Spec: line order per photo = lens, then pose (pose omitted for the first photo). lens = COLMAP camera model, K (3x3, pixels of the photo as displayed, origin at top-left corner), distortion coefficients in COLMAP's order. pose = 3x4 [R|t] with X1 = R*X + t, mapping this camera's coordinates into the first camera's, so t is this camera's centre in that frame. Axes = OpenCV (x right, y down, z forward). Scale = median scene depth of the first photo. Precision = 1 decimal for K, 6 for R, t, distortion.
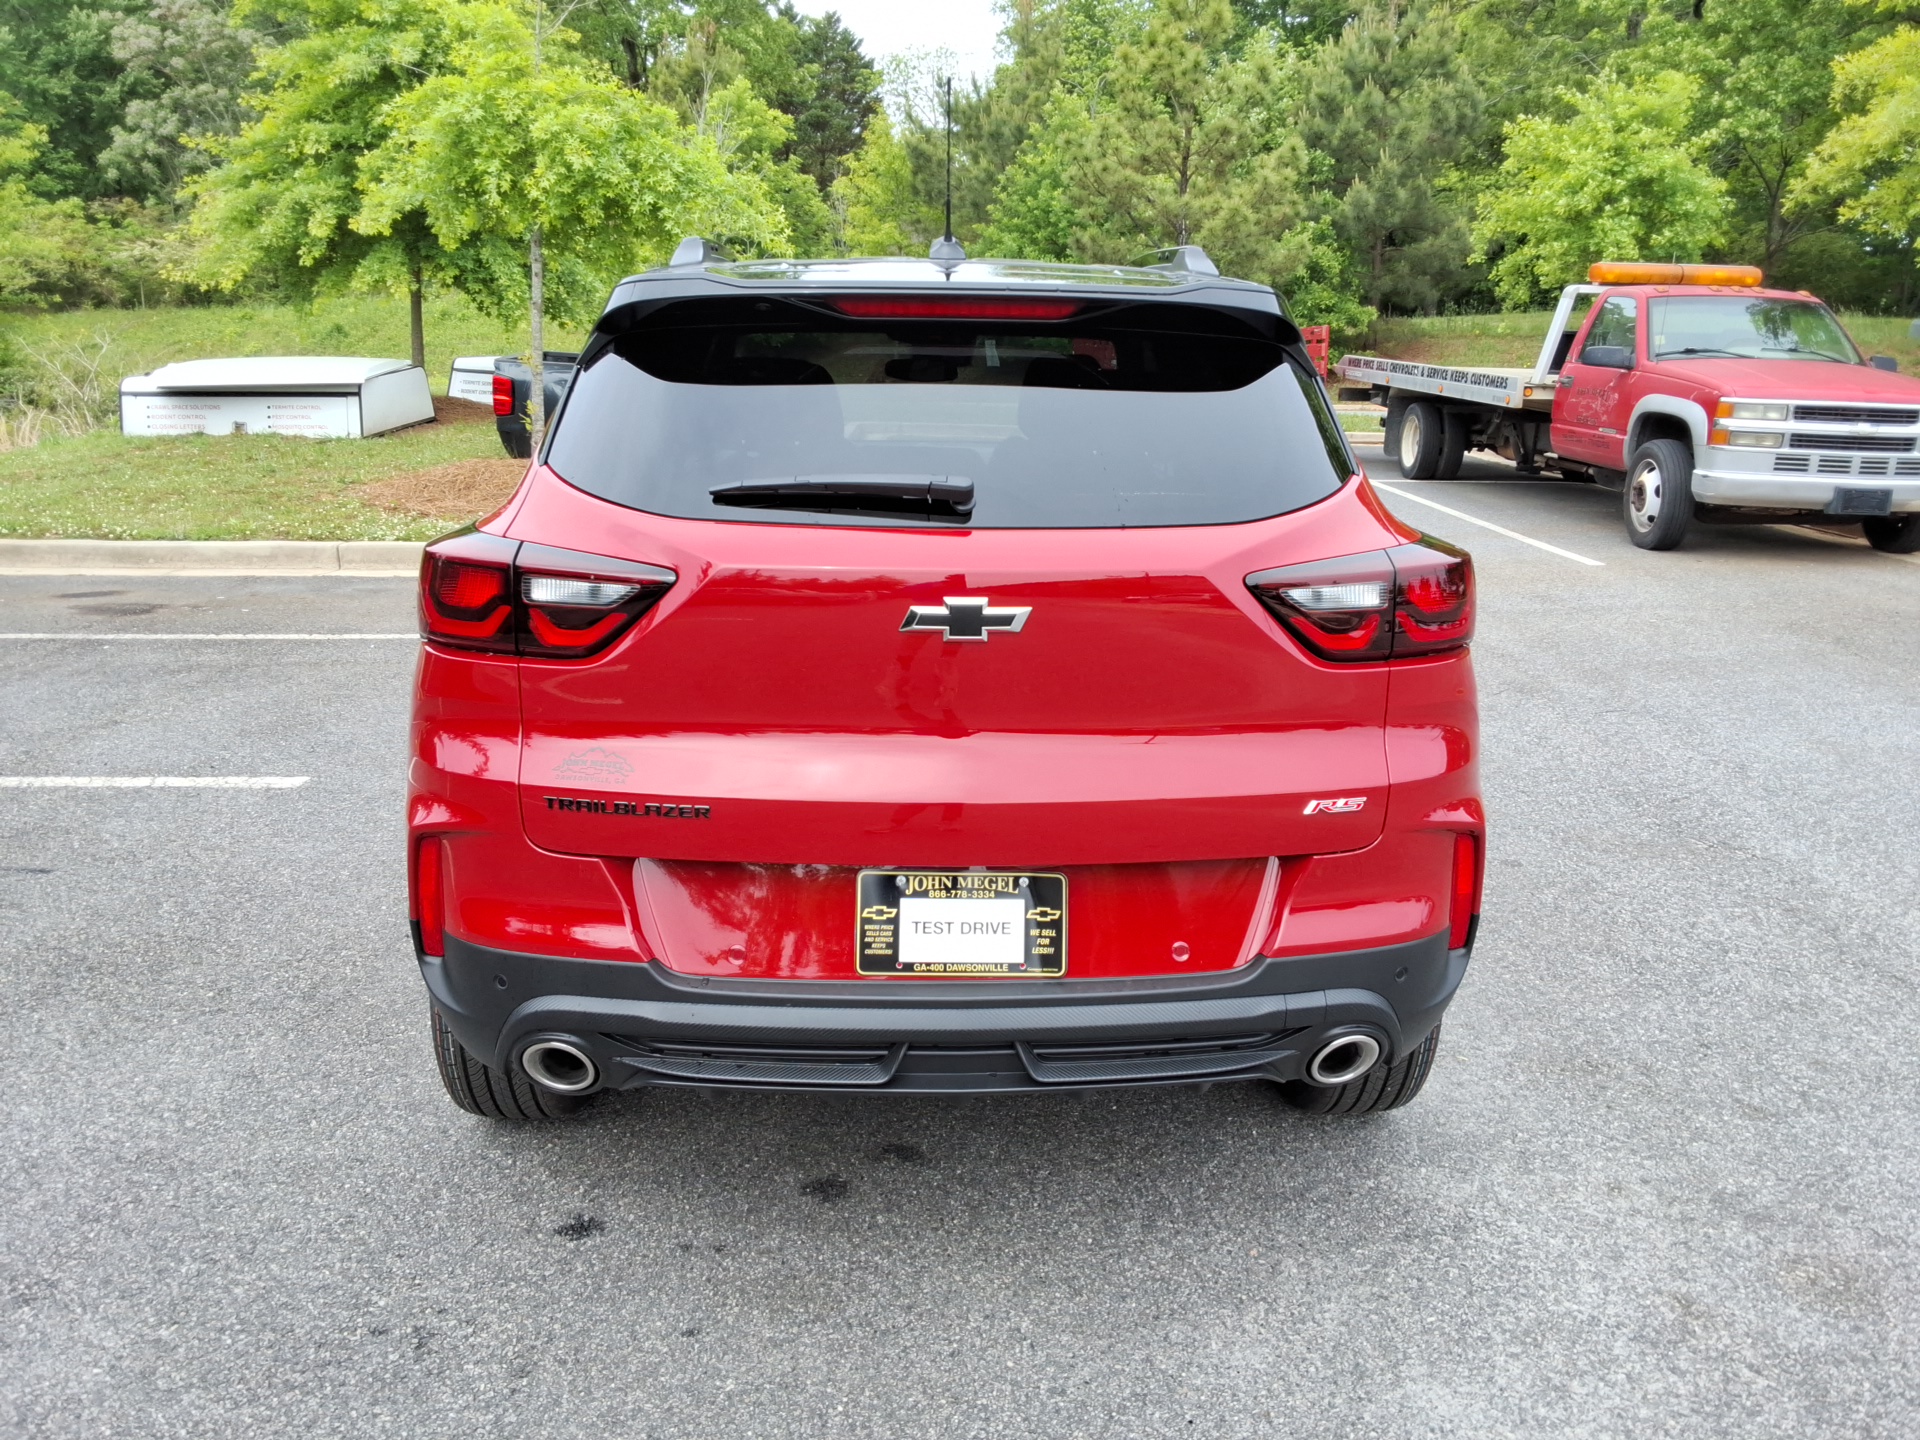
lens RADIAL K [[1534.8, 0, 980.1], [0, 1534.8, 704.8], [0, 0, 1]] dist [0.119597, -0.198004]
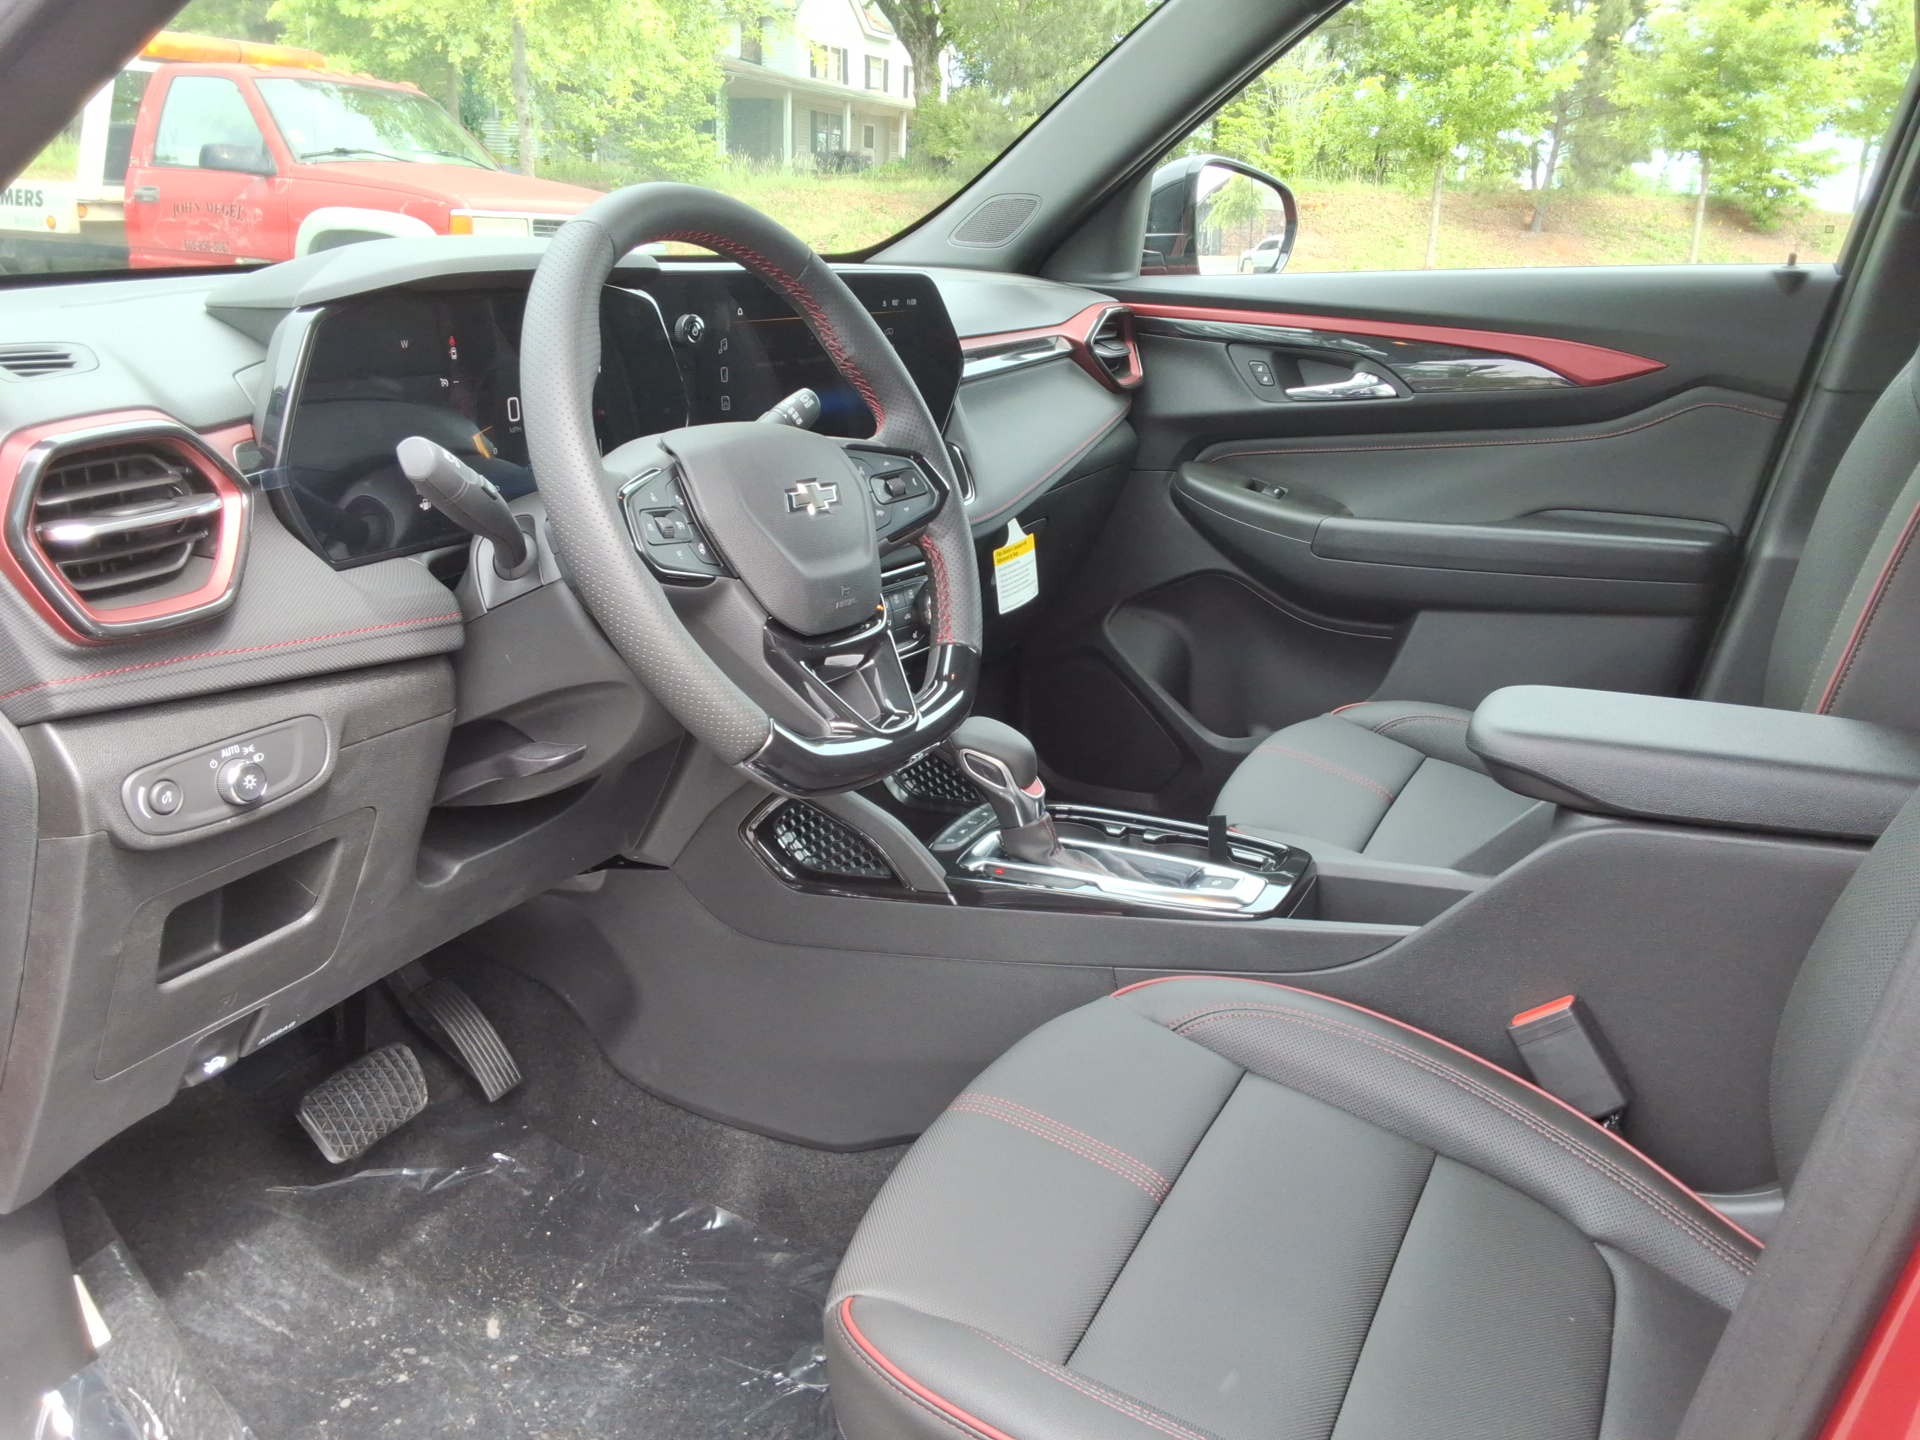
lens RADIAL K [[1532.2, 0, 960.0], [0, 1532.2, 720.0], [0, 0, 1]] dist [0.089518, -0.133685]
pose [[0.491698, -0.277414, 0.825393, -0.094747], [0.190012, 0.959233, 0.209204, -0.045140], [-0.849781, 0.053970, 0.524366, 0.269895]]
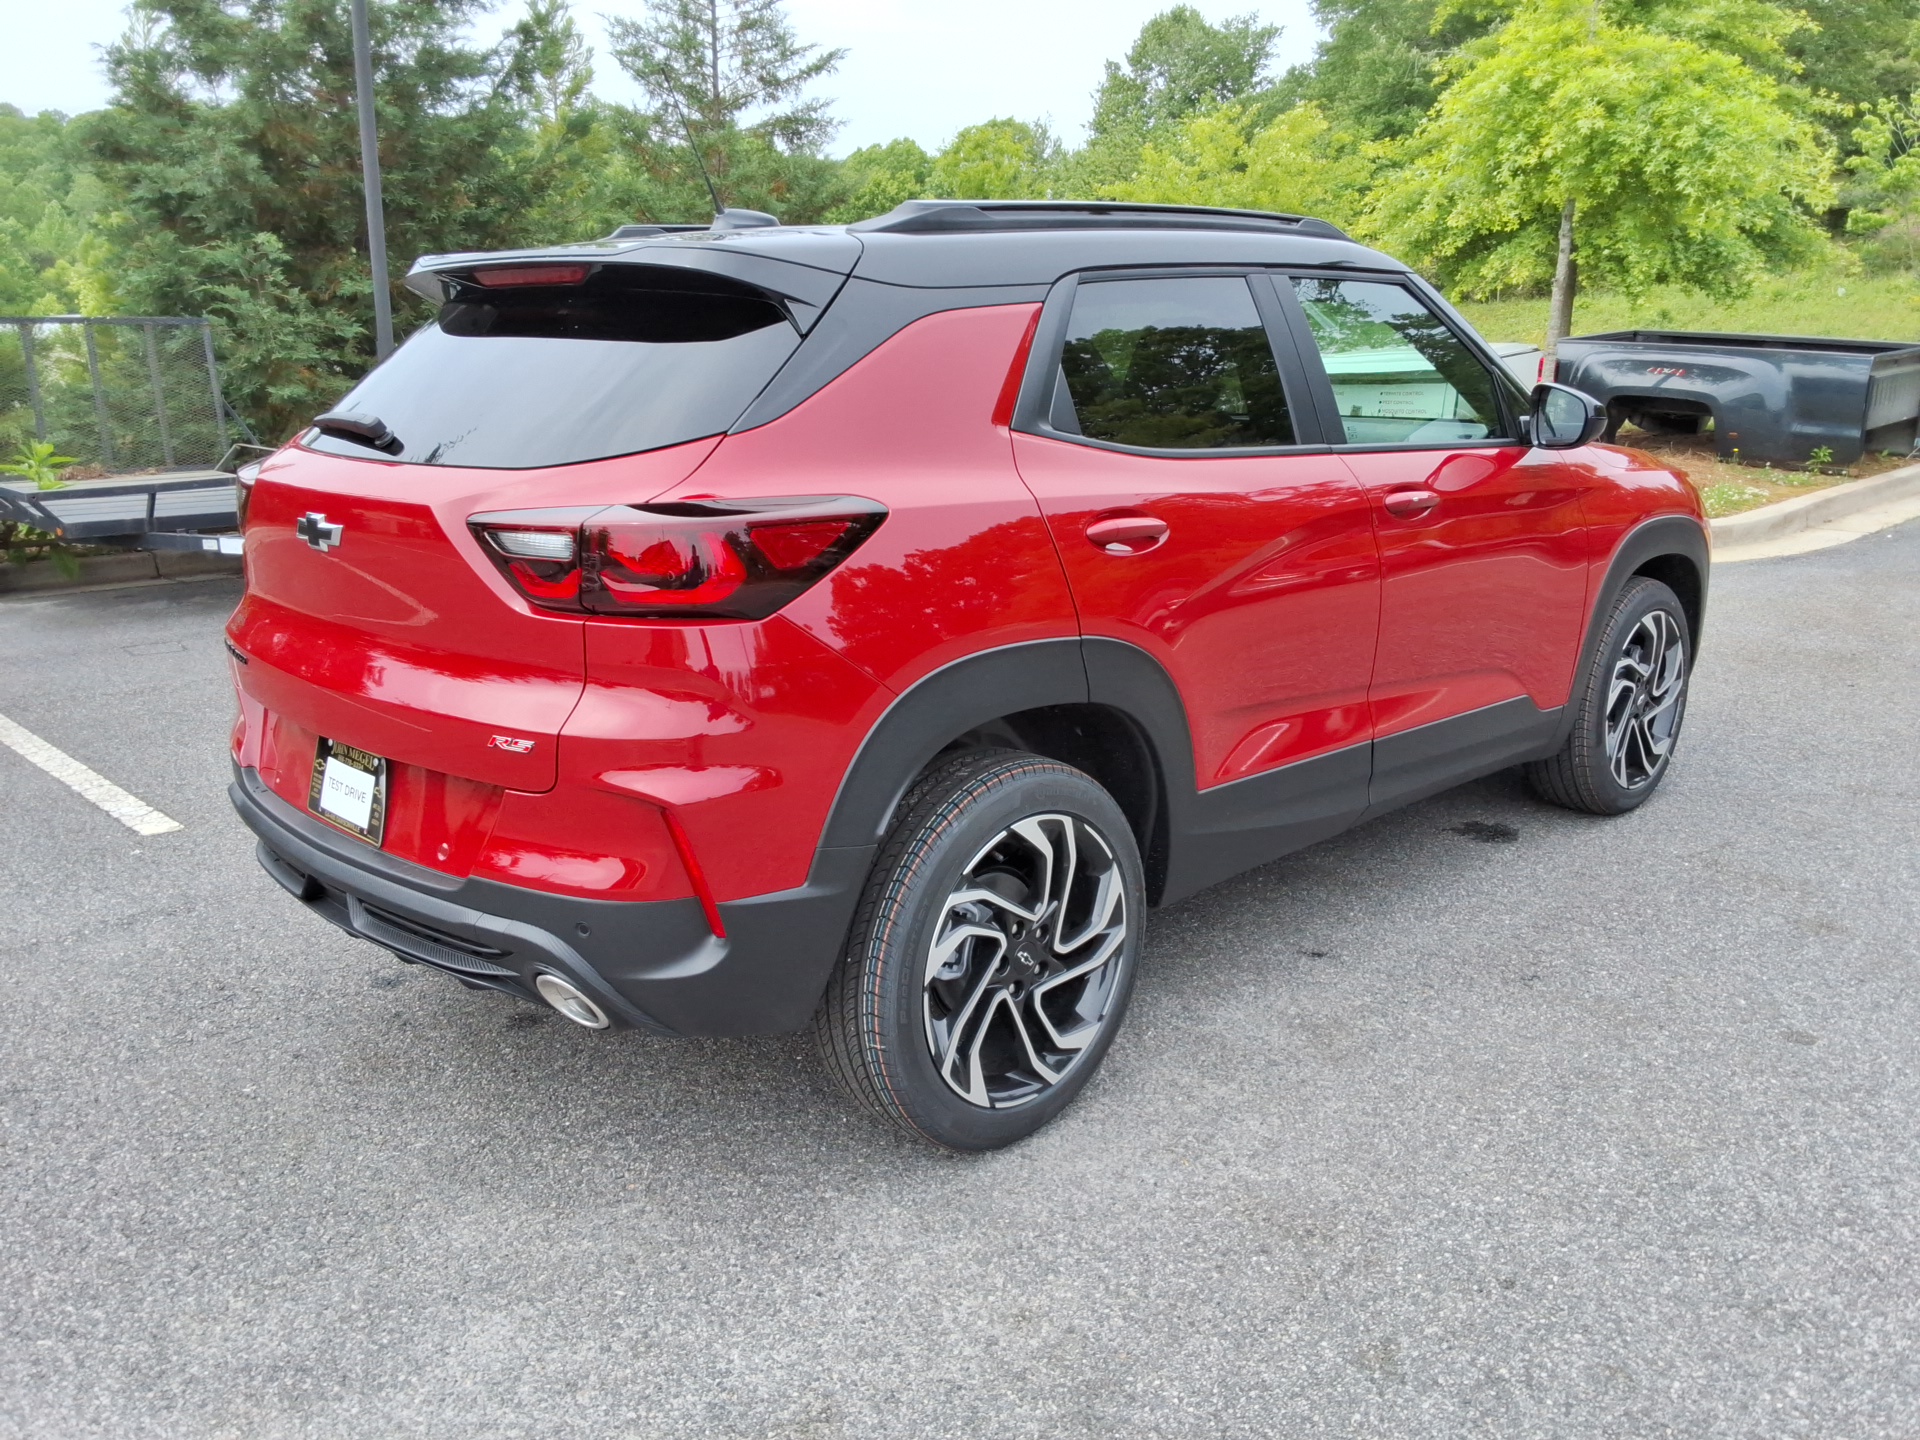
lens RADIAL K [[1532.2, 0, 960.0], [0, 1532.2, 720.0], [0, 0, 1]] dist [0.089518, -0.133685]
pose [[0.672004, 0.160676, -0.722907, 0.187381], [-0.148124, 0.985615, 0.081373, -0.012590], [0.725583, 0.052397, 0.686137, 0.081023]]
